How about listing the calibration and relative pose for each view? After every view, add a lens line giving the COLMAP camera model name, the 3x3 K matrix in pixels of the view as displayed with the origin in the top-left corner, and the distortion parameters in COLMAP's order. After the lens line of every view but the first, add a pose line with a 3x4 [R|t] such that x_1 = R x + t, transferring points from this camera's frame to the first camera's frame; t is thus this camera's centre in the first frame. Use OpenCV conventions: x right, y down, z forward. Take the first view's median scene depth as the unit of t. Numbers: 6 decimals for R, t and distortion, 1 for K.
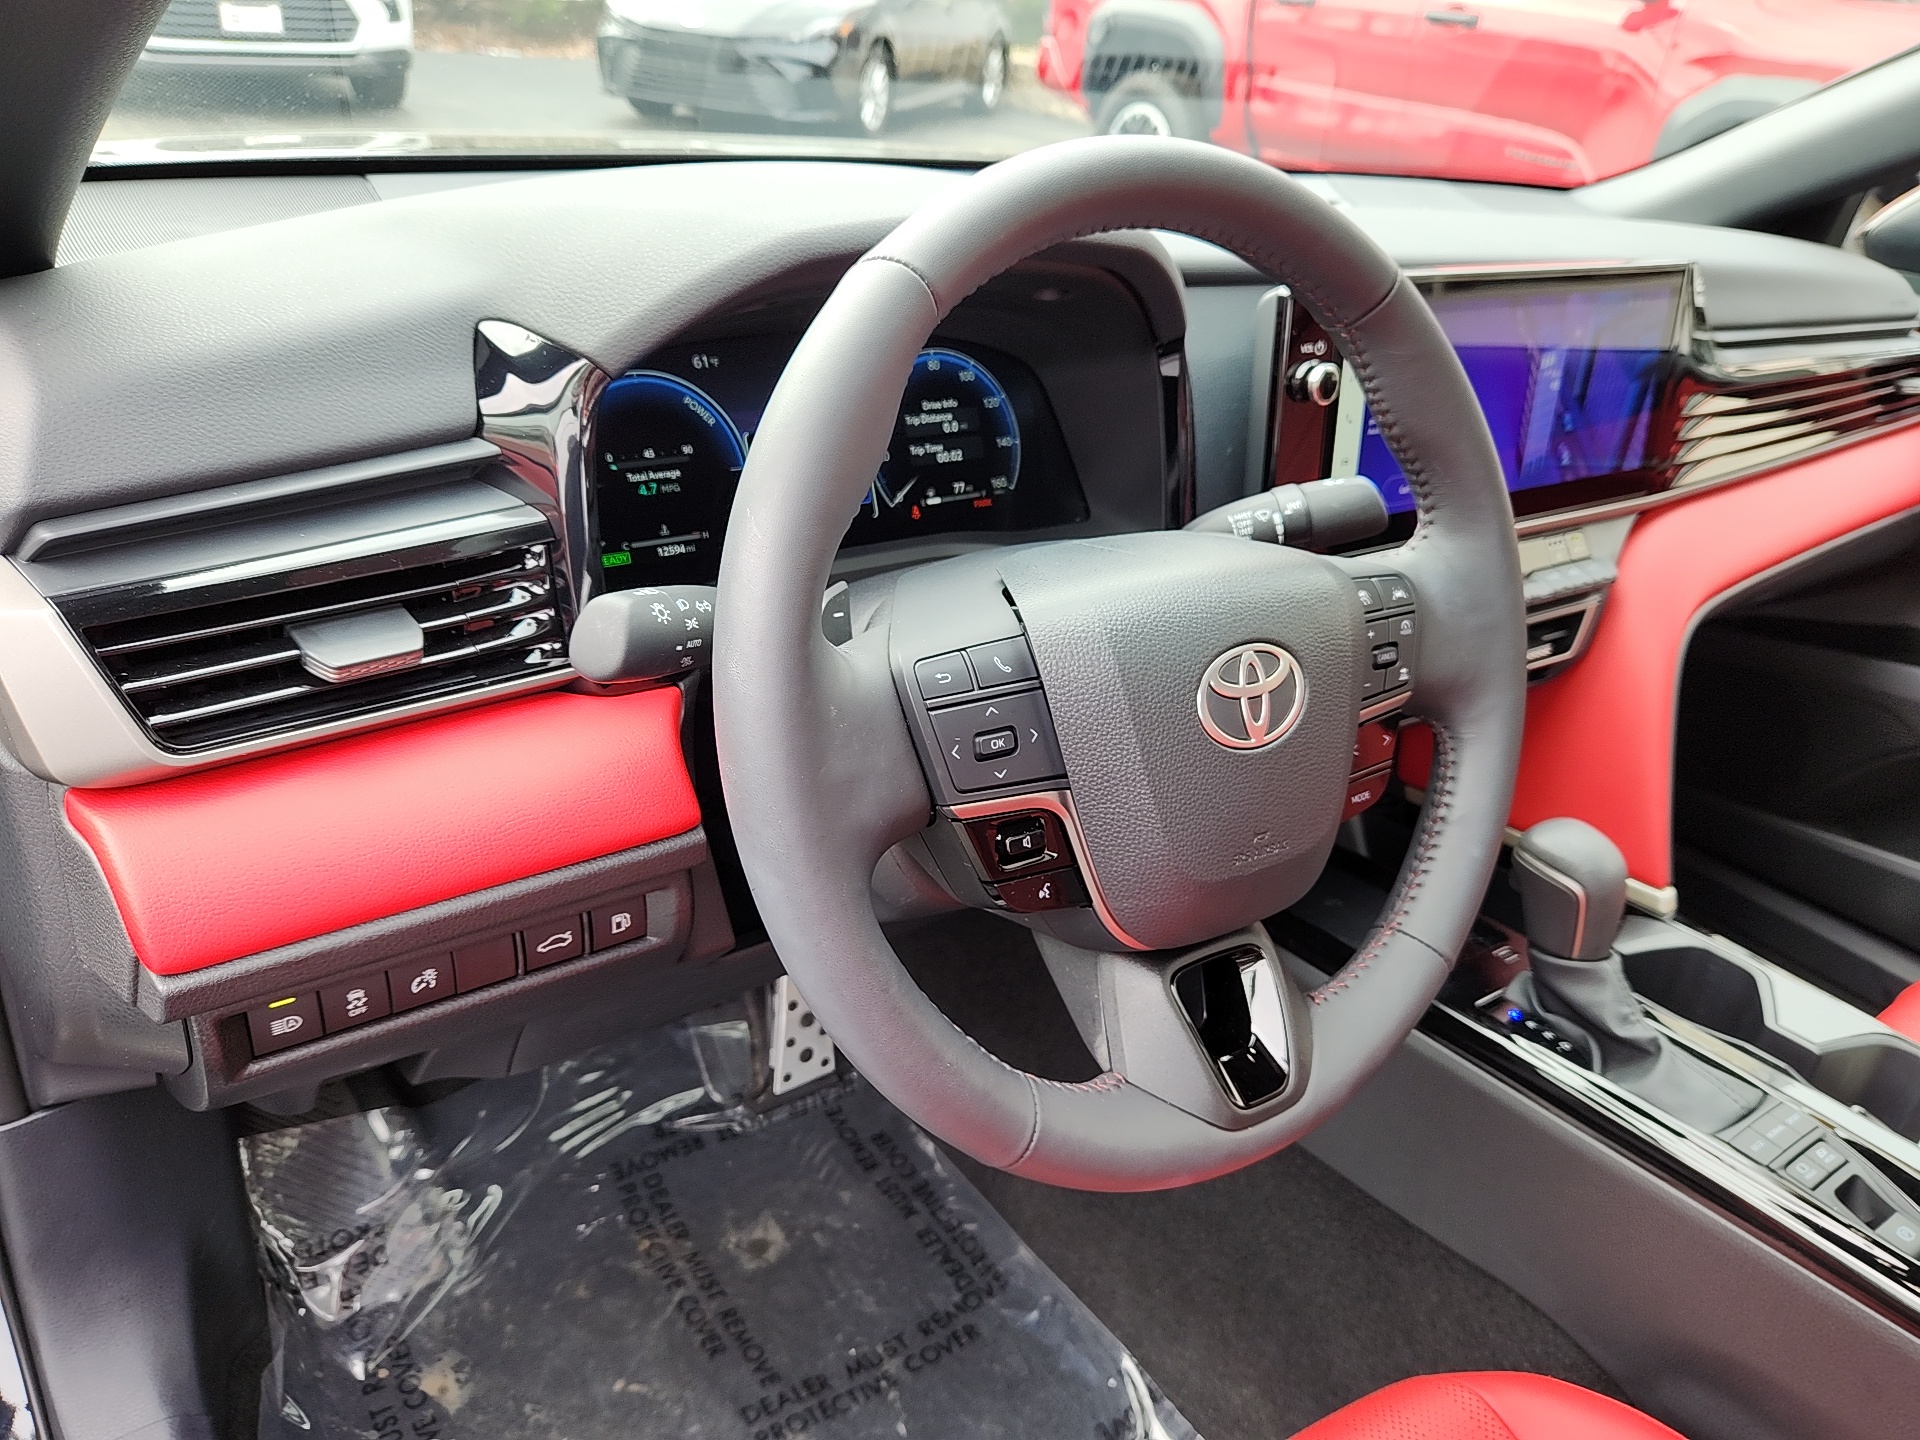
lens RADIAL K [[1390.9, 0, 955.5], [0, 1390.9, 735.9], [0, 0, 1]] dist [0.028418, -0.004361]
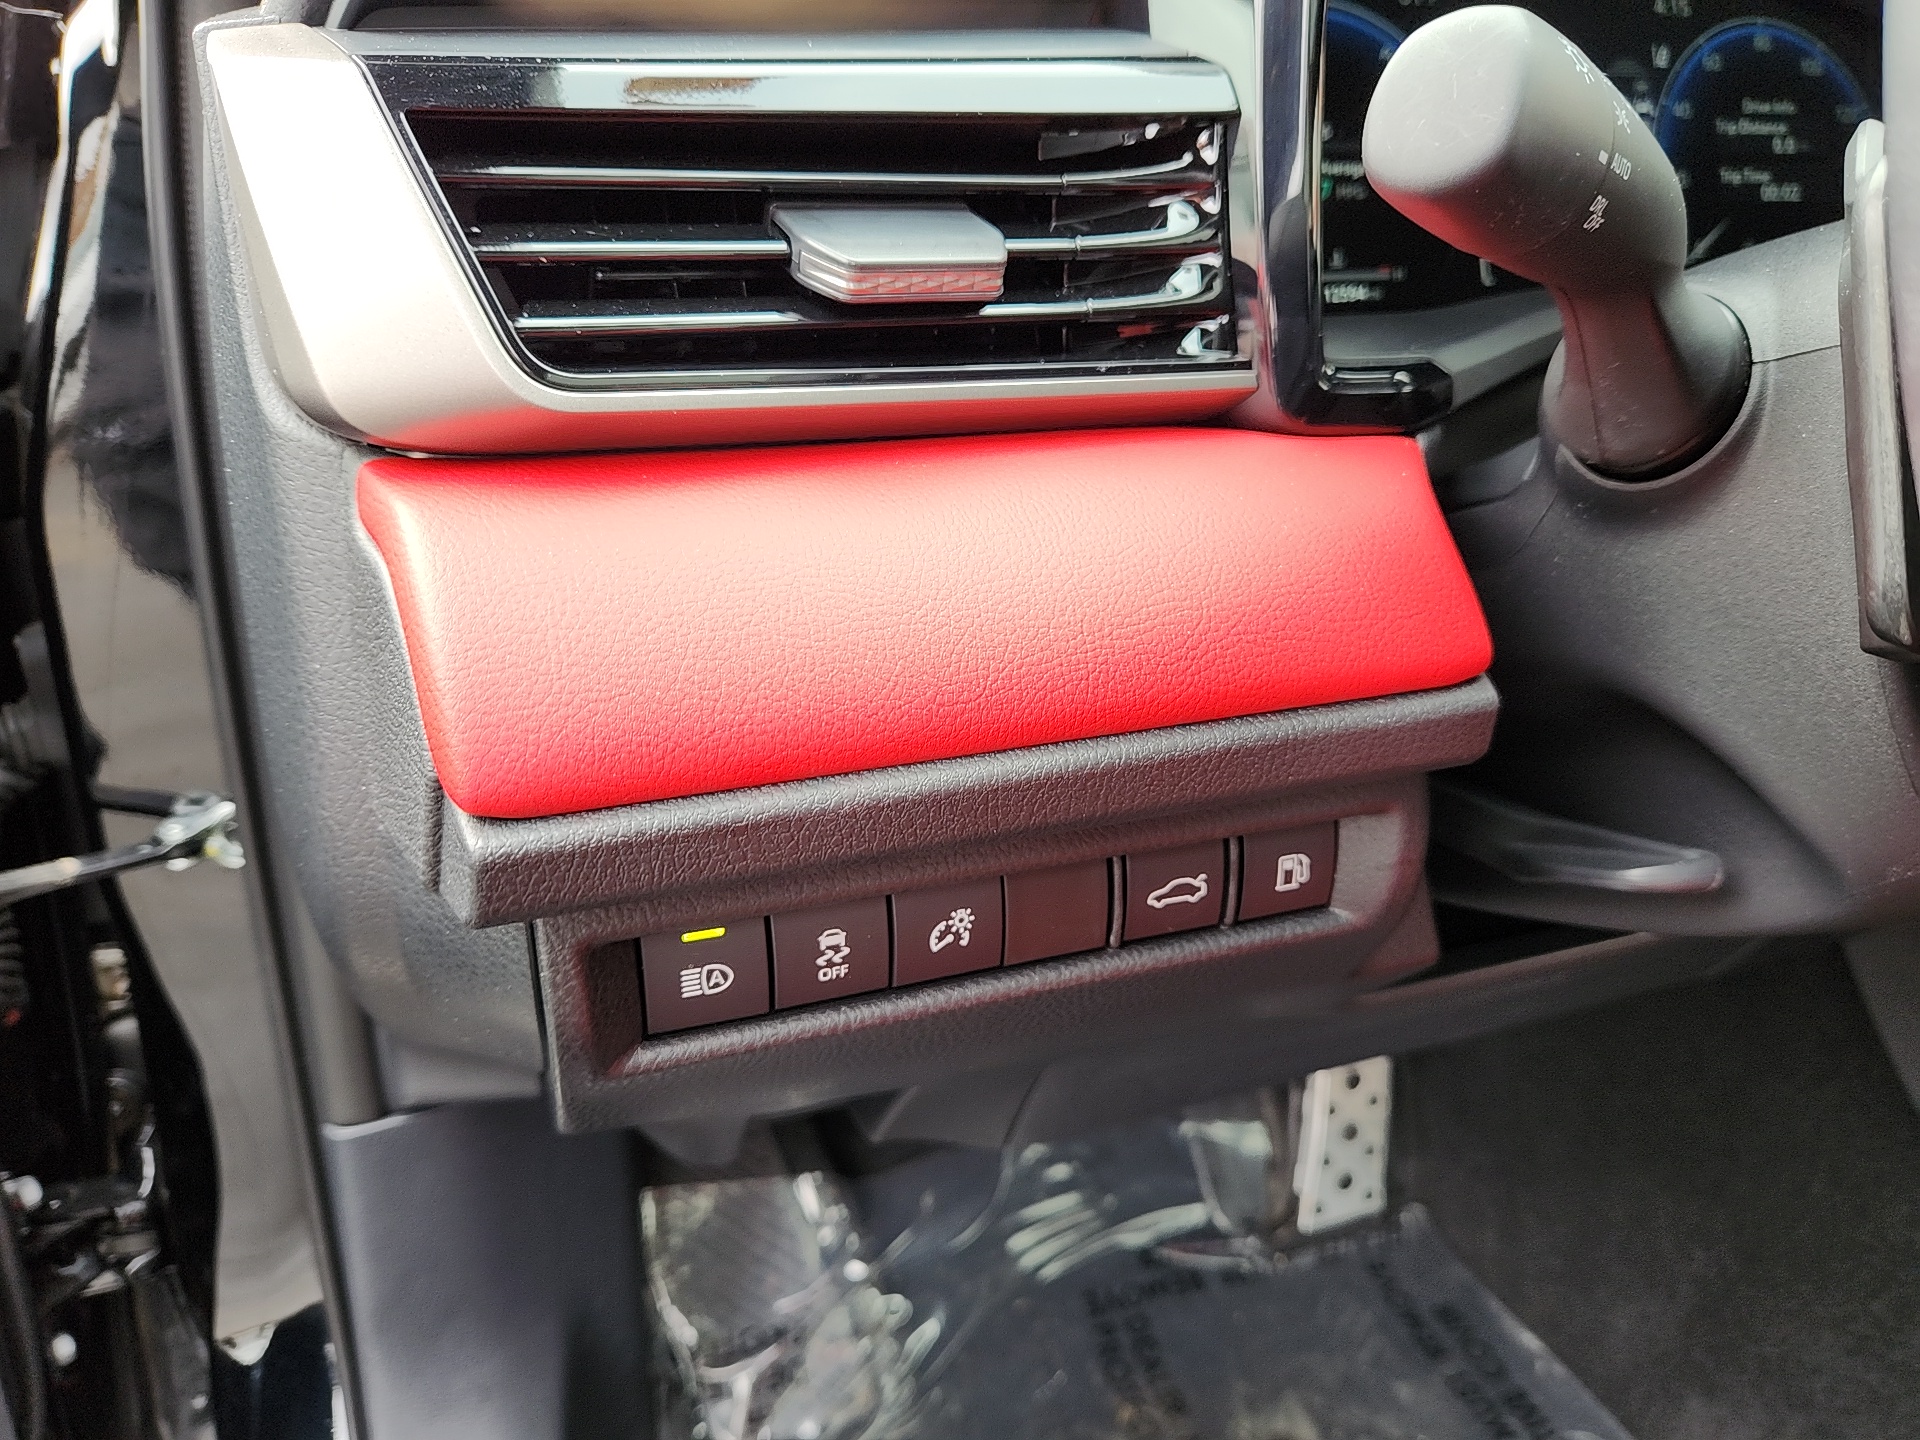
lens RADIAL K [[1354.2, 0, 968.7], [0, 1354.2, 718.0], [0, 0, 1]] dist [0.051815, -0.050791]
pose [[0.960294, 0.038610, -0.276304, -0.170731], [-0.065516, 0.993891, -0.088815, 0.101581], [0.271187, 0.103391, 0.956958, 0.366138]]
